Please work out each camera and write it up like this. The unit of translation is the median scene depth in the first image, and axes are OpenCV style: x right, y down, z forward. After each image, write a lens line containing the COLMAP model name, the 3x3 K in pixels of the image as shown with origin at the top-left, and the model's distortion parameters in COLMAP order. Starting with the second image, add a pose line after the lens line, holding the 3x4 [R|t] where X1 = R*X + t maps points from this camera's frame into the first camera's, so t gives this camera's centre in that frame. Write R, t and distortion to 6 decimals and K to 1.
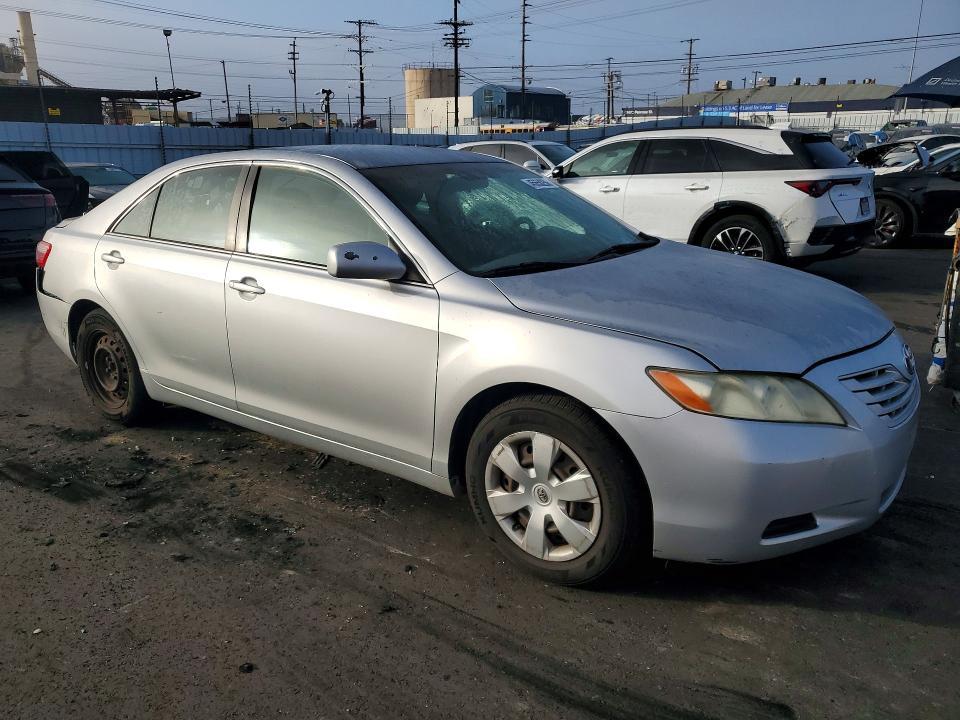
lens RADIAL K [[752.5, 0, 480.0], [0, 752.5, 360.0], [0, 0, 1]] dist [0.013719, 0.003890]
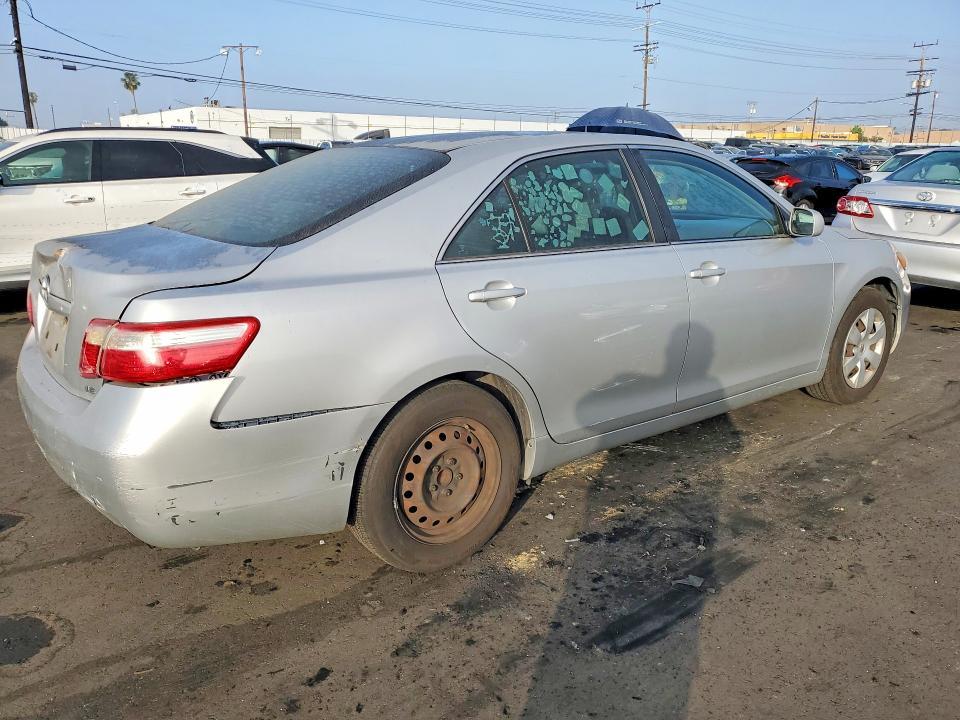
lens RADIAL K [[752.5, 0, 480.0], [0, 752.5, 360.0], [0, 0, 1]] dist [0.013719, 0.003890]
pose [[0.270662, -0.238086, 0.932769, -1.071425], [0.259010, 0.951216, 0.167637, -0.184272], [-0.927176, 0.196223, 0.319124, 0.795288]]
